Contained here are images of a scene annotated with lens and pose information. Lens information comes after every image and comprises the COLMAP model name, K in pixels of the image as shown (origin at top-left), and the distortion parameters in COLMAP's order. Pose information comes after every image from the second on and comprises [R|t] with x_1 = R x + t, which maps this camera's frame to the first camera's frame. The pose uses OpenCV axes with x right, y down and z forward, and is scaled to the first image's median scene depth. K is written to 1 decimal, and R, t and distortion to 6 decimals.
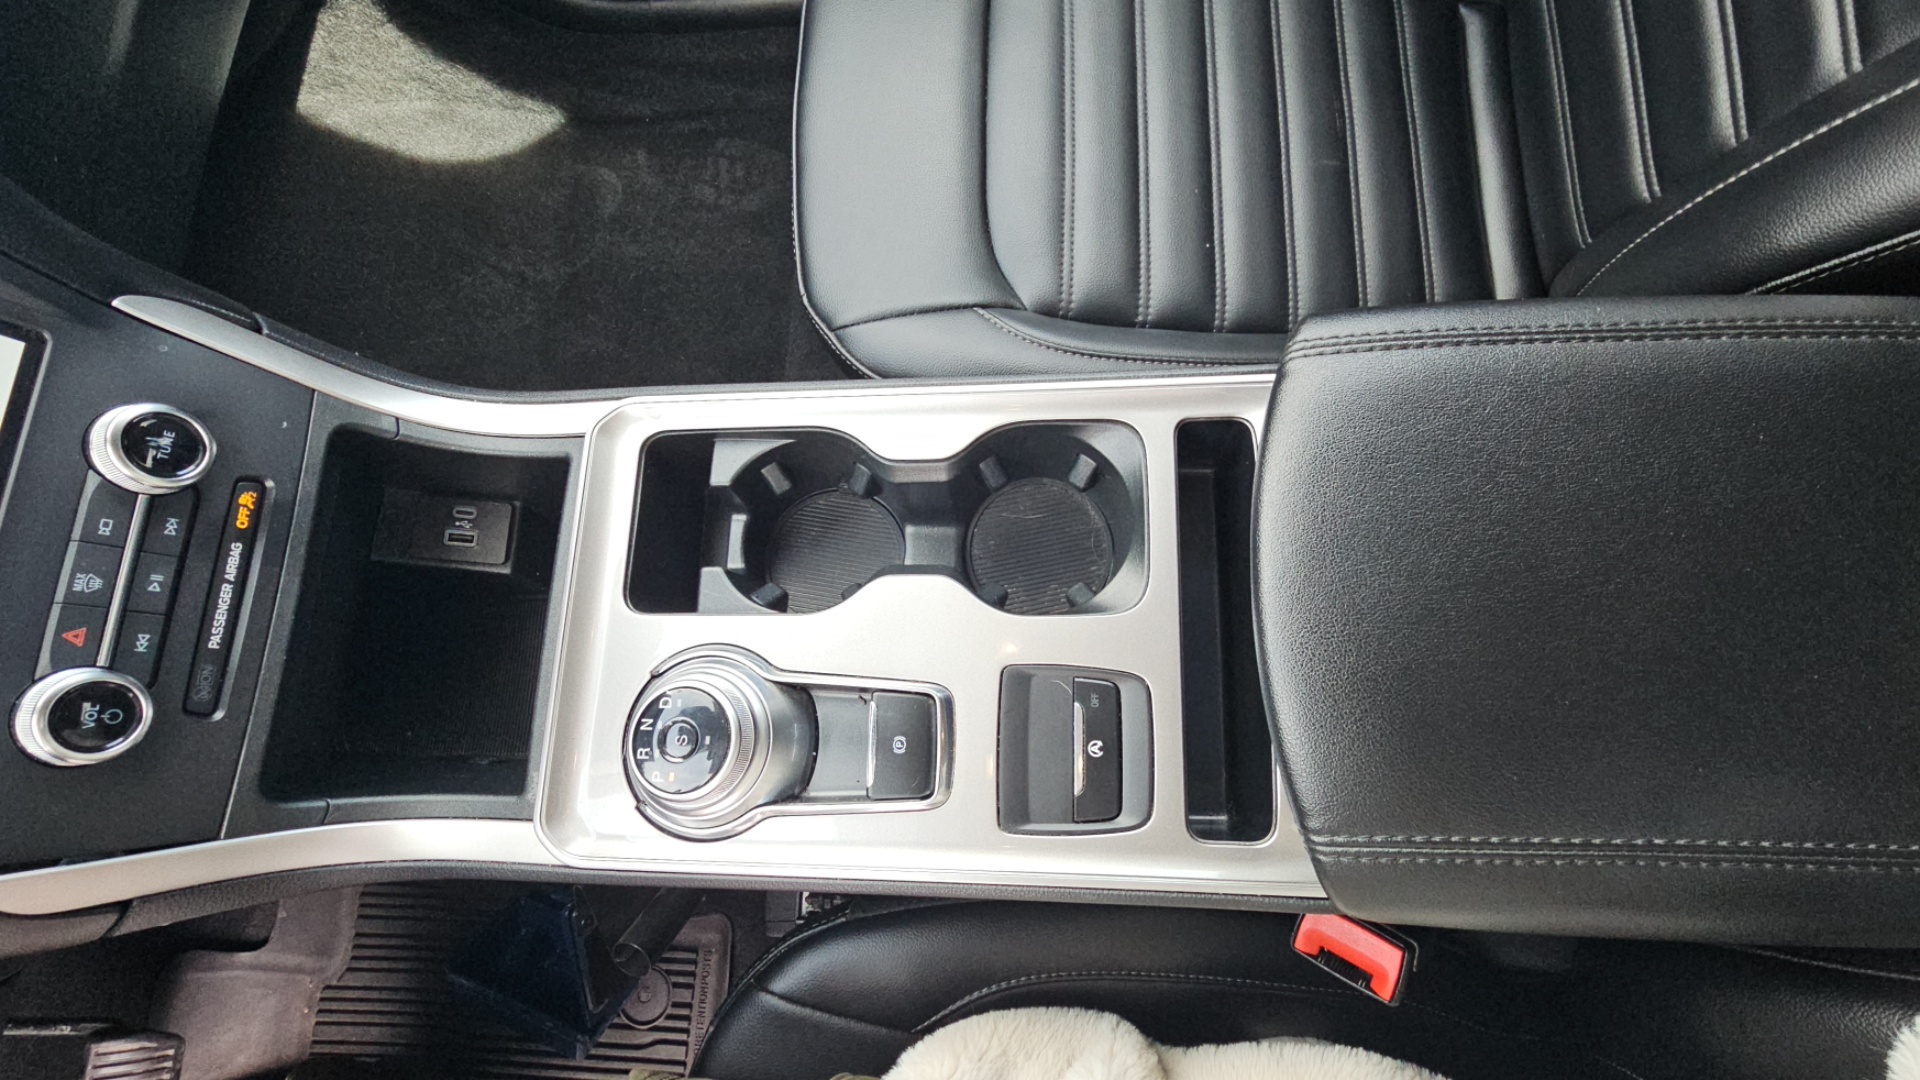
lens RADIAL K [[854.3, 0, 979.8], [0, 854.3, 542.4], [0, 0, 1]] dist [0.009673, -0.007098]
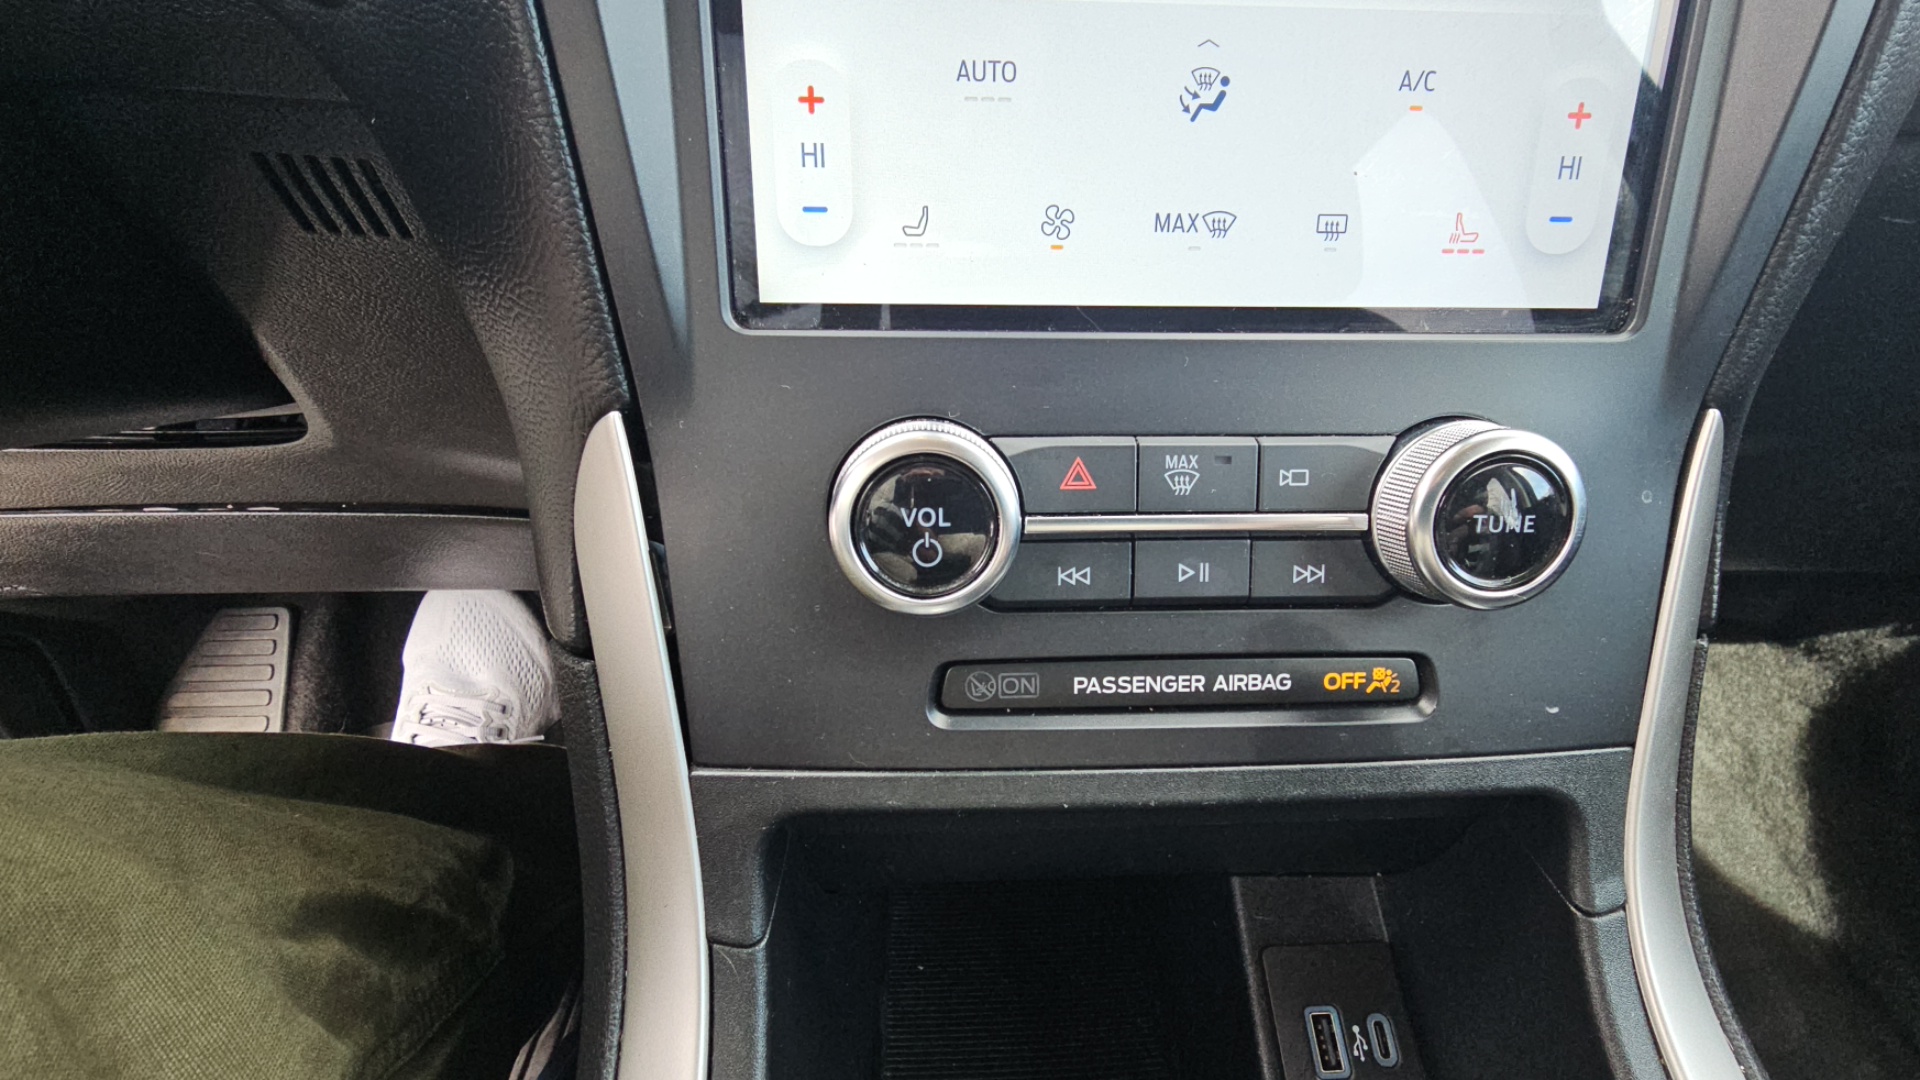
lens RADIAL K [[855.9, 0, 980.0], [0, 855.9, 542.2], [0, 0, 1]] dist [0.008506, -0.005914]
pose [[0.074994, 0.616213, -0.784001, -0.551639], [-0.977333, 0.201514, 0.064900, 0.123642], [0.197980, 0.761363, 0.617358, 0.610569]]
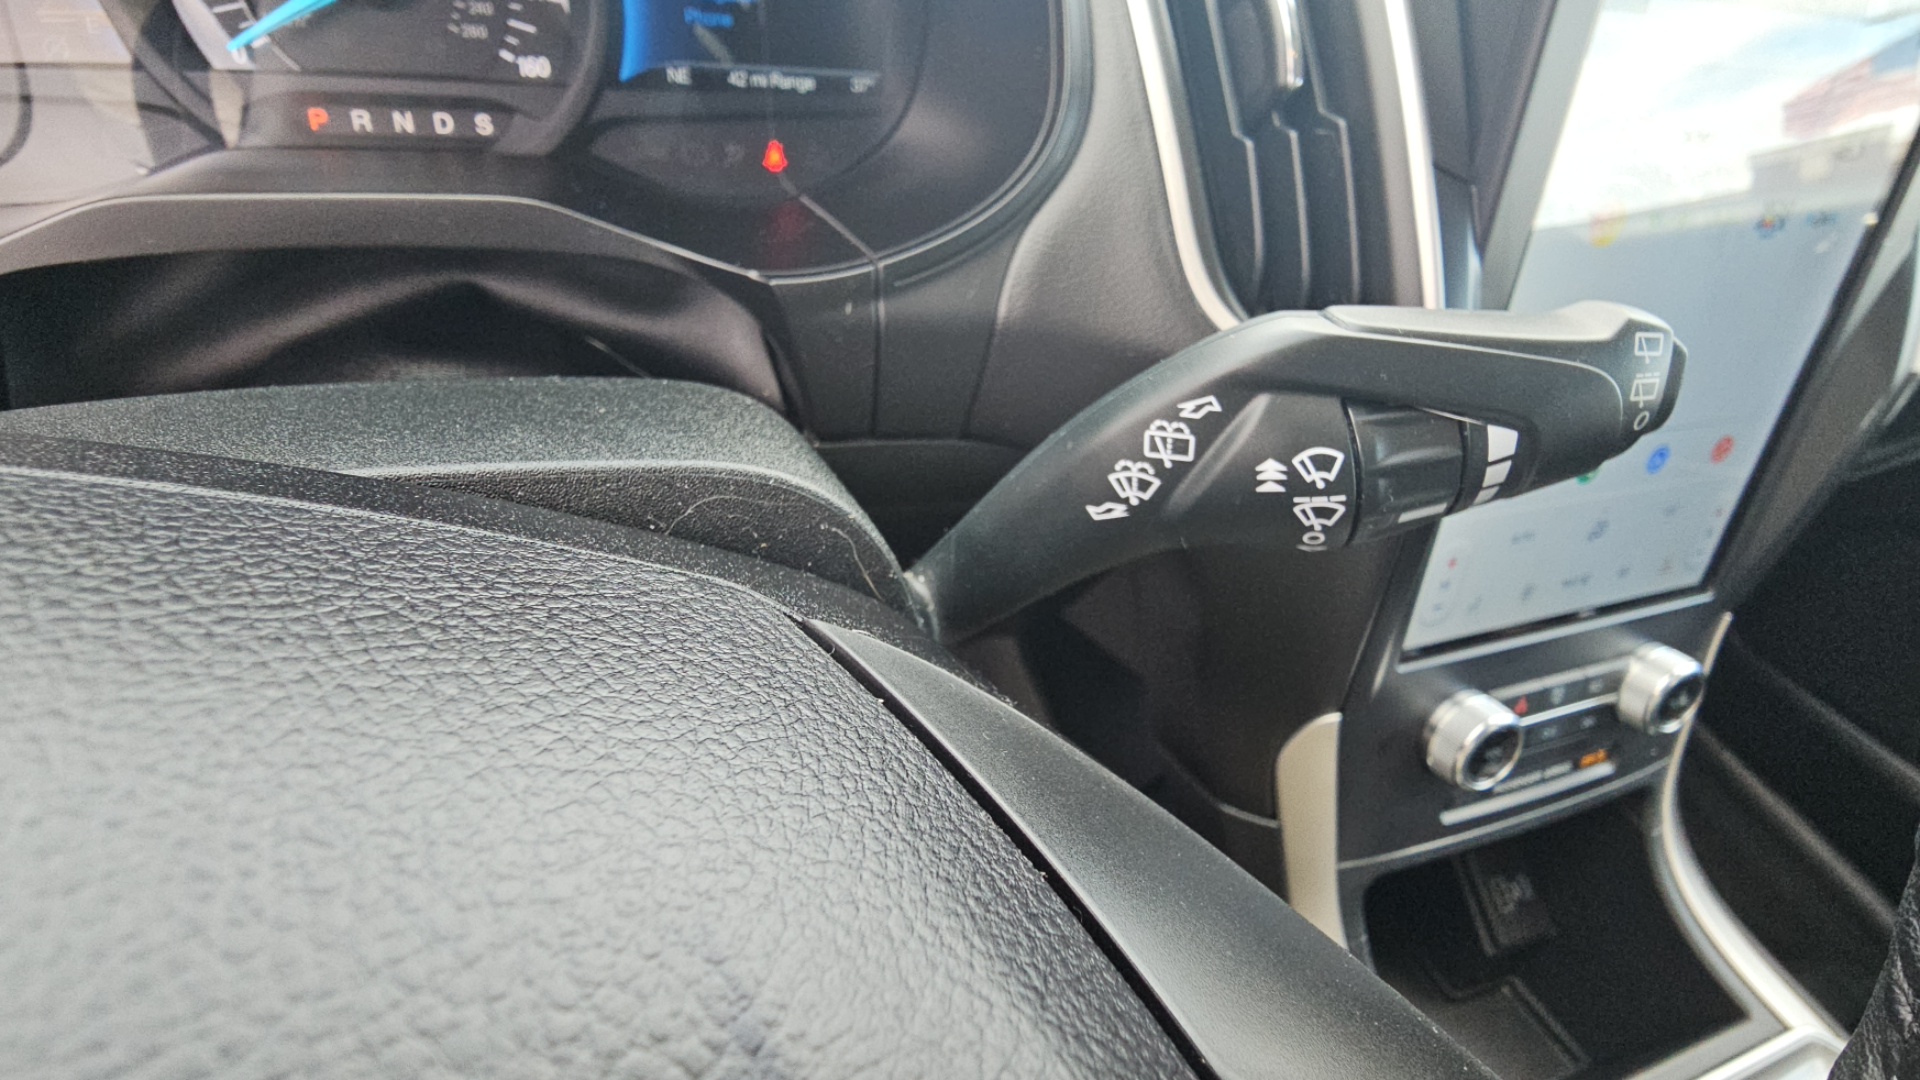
lens RADIAL K [[855.9, 0, 980.0], [0, 855.9, 542.2], [0, 0, 1]] dist [0.008506, -0.005914]
pose [[0.332927, 0.748258, -0.573820, -0.713501], [-0.941646, 0.295847, -0.160555, 0.744101], [0.049626, 0.593789, 0.803089, -0.010228]]
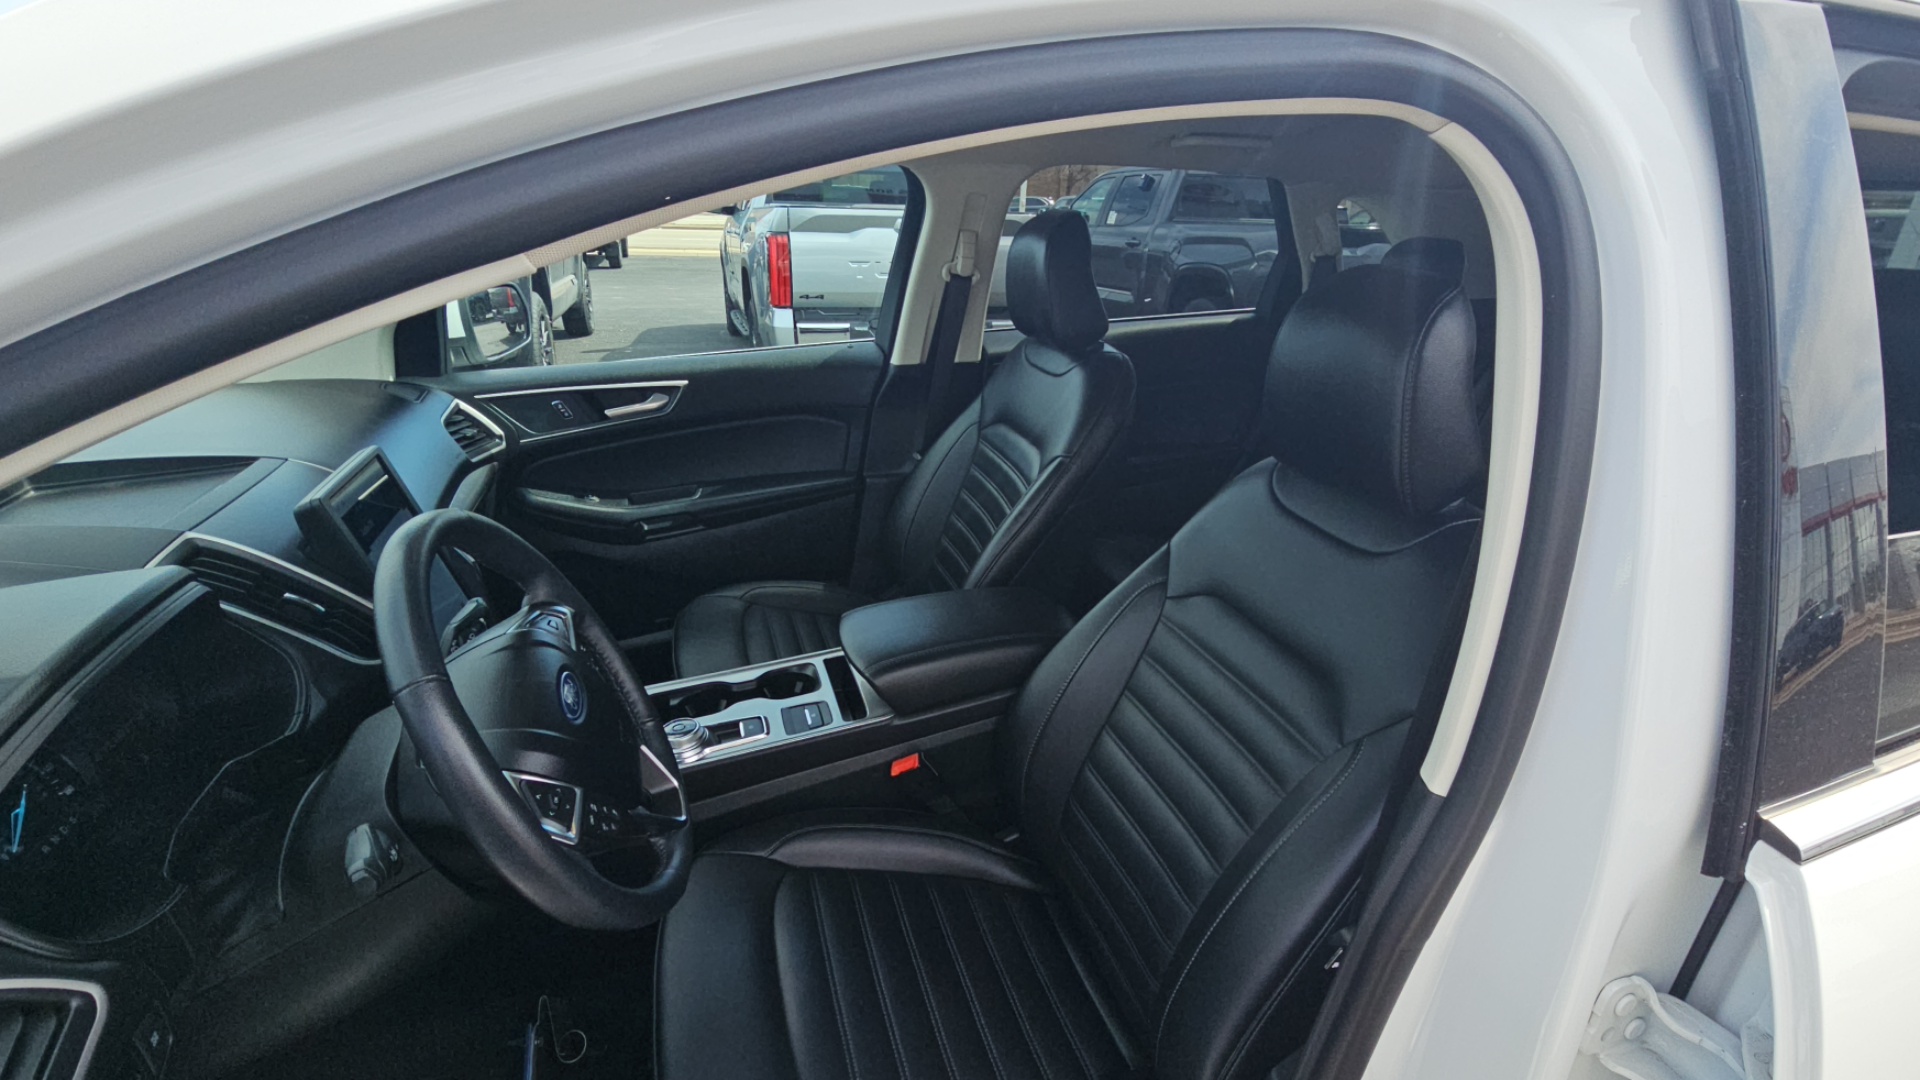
lens RADIAL K [[855.9, 0, 980.0], [0, 855.9, 542.2], [0, 0, 1]] dist [0.008506, -0.005914]
pose [[0.931381, -0.032829, 0.362562, -0.436633], [0.317056, 0.562563, -0.763543, 2.569627], [-0.178897, 0.826102, 0.534369, -1.418605]]
